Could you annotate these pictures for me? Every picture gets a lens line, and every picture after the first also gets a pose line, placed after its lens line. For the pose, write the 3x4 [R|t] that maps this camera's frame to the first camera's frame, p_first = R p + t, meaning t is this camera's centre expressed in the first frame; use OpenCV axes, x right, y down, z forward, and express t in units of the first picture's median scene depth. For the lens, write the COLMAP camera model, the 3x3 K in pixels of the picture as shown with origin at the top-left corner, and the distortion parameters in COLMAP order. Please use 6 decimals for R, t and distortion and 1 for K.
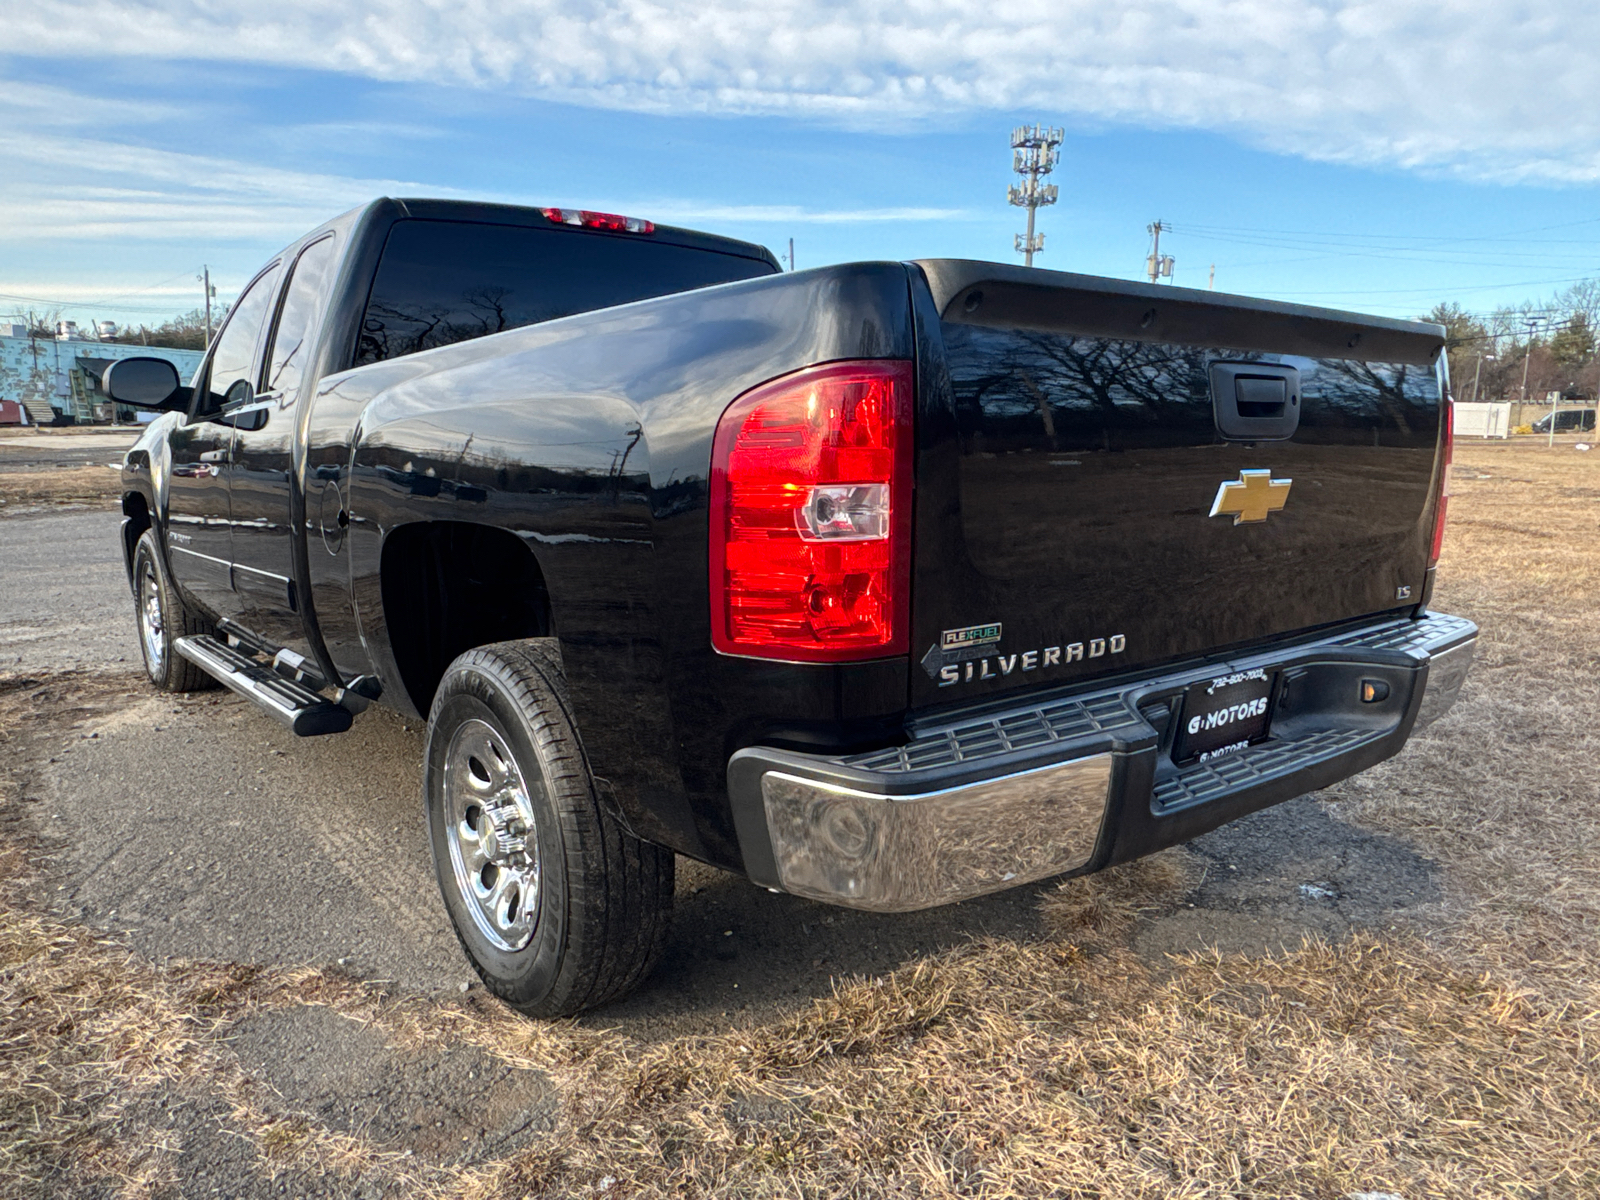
lens RADIAL K [[1124.9, 0, 796.0], [0, 1124.9, 602.8], [0, 0, 1]] dist [-0.000917, 0.002542]
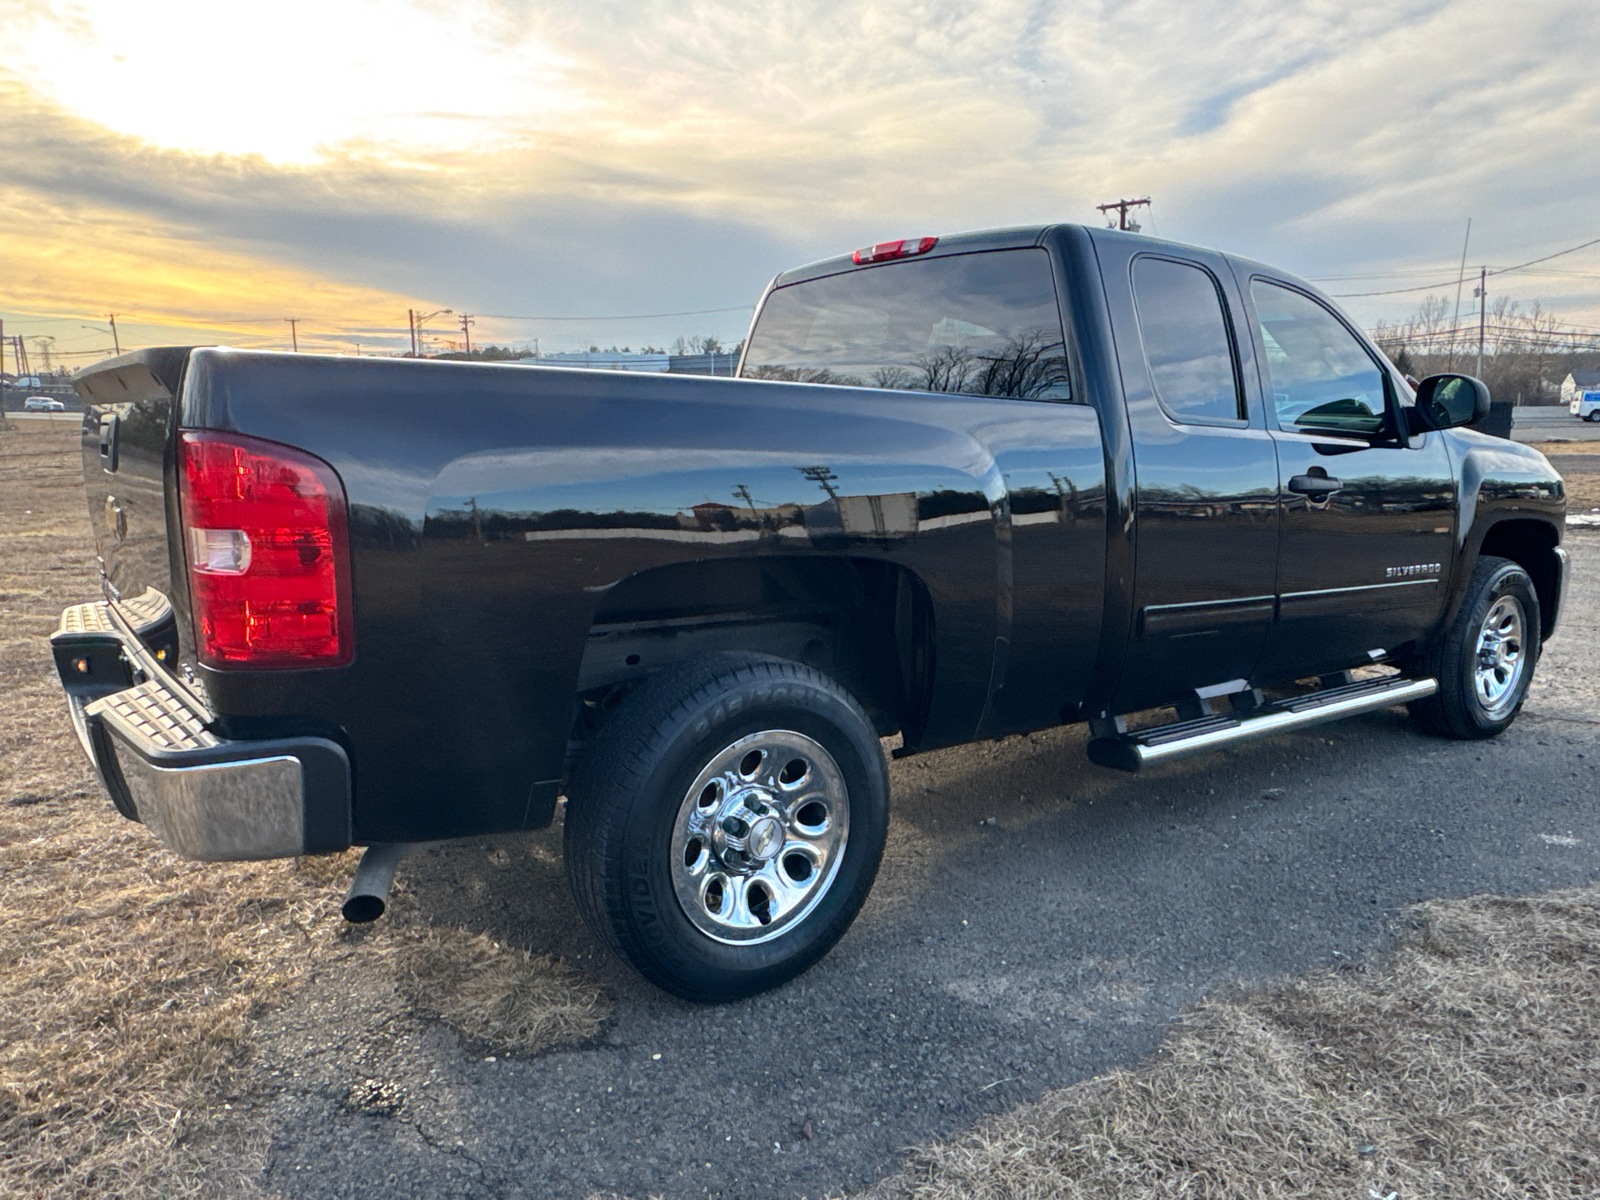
lens RADIAL K [[1113.6, 0, 801.4], [0, 1113.6, 634.7], [0, 0, 1]] dist [0.001040, 0.000816]
pose [[-0.029265, 0.186661, -0.981988, 1.535100], [-0.155692, 0.969568, 0.188940, -0.306564], [0.987372, 0.158417, 0.000687, 1.679167]]
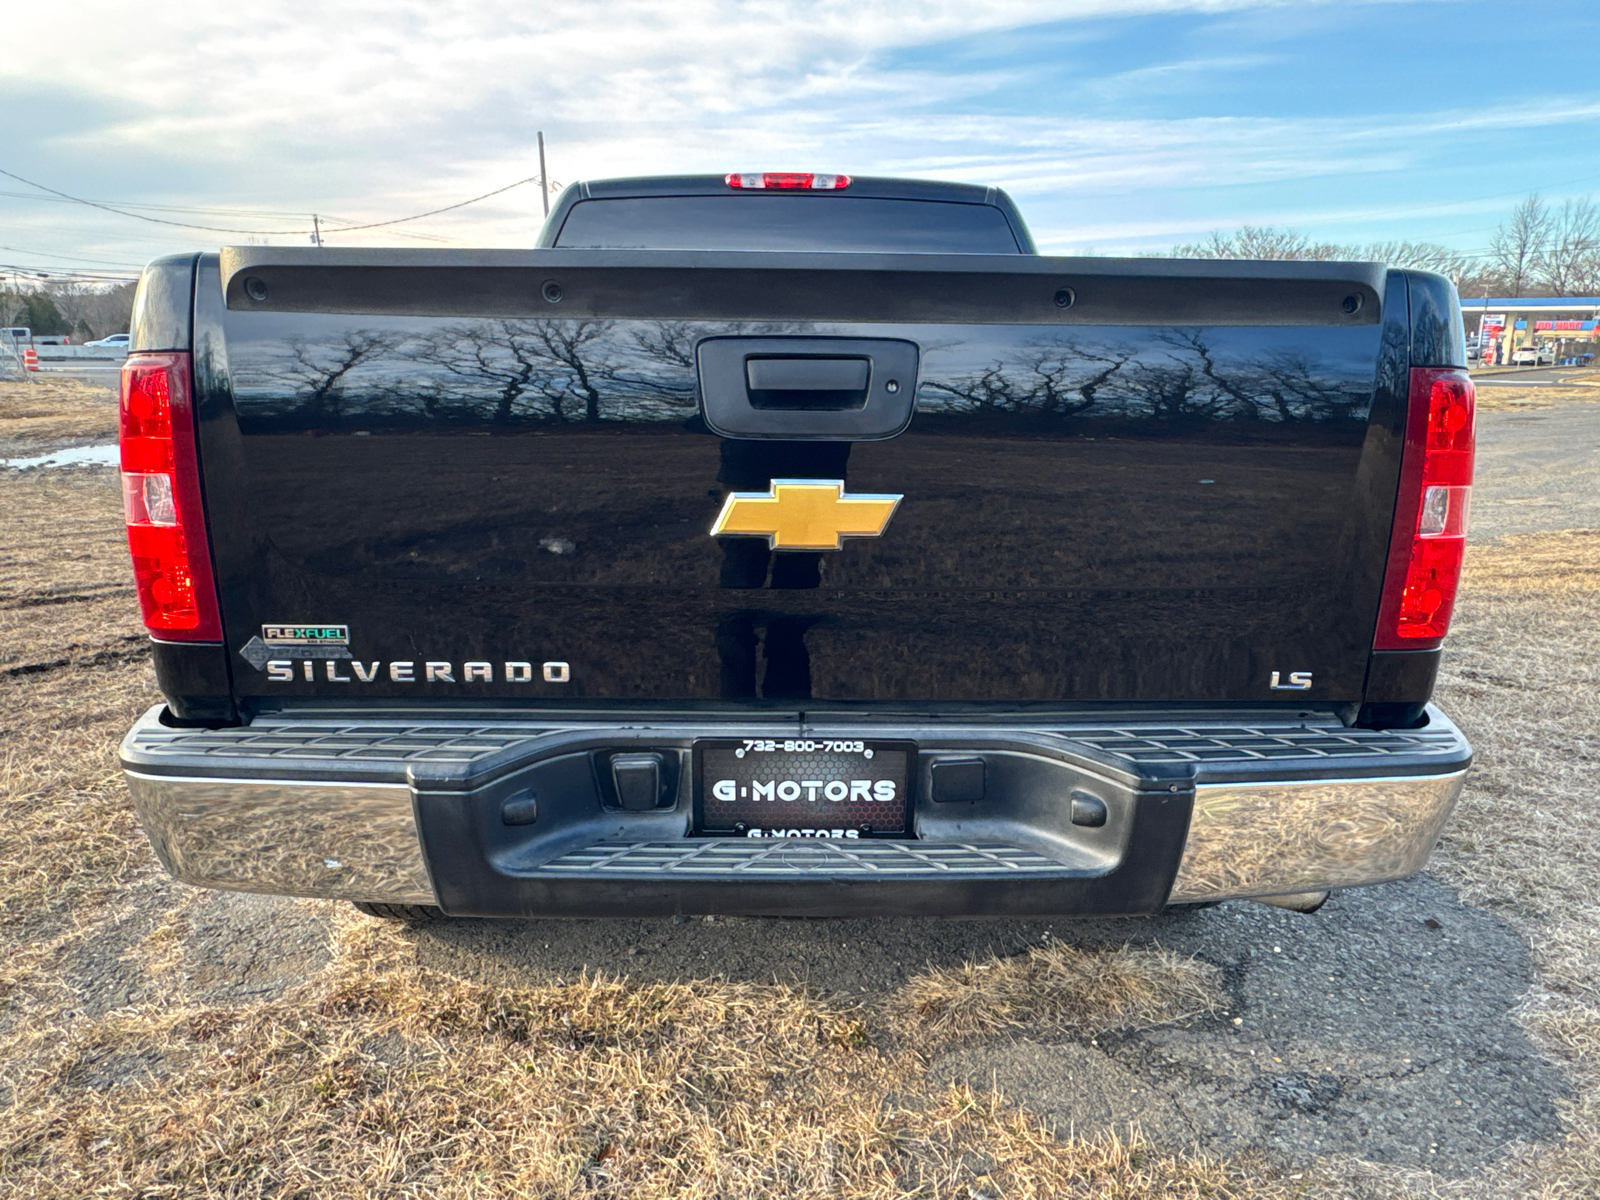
lens RADIAL K [[1124.9, 0, 796.0], [0, 1124.9, 602.8], [0, 0, 1]] dist [-0.000917, 0.002542]
pose [[0.793891, 0.129389, -0.594134, 0.808312], [-0.100897, 0.991584, 0.081124, -0.090271], [0.599630, -0.004457, 0.800265, 0.362599]]
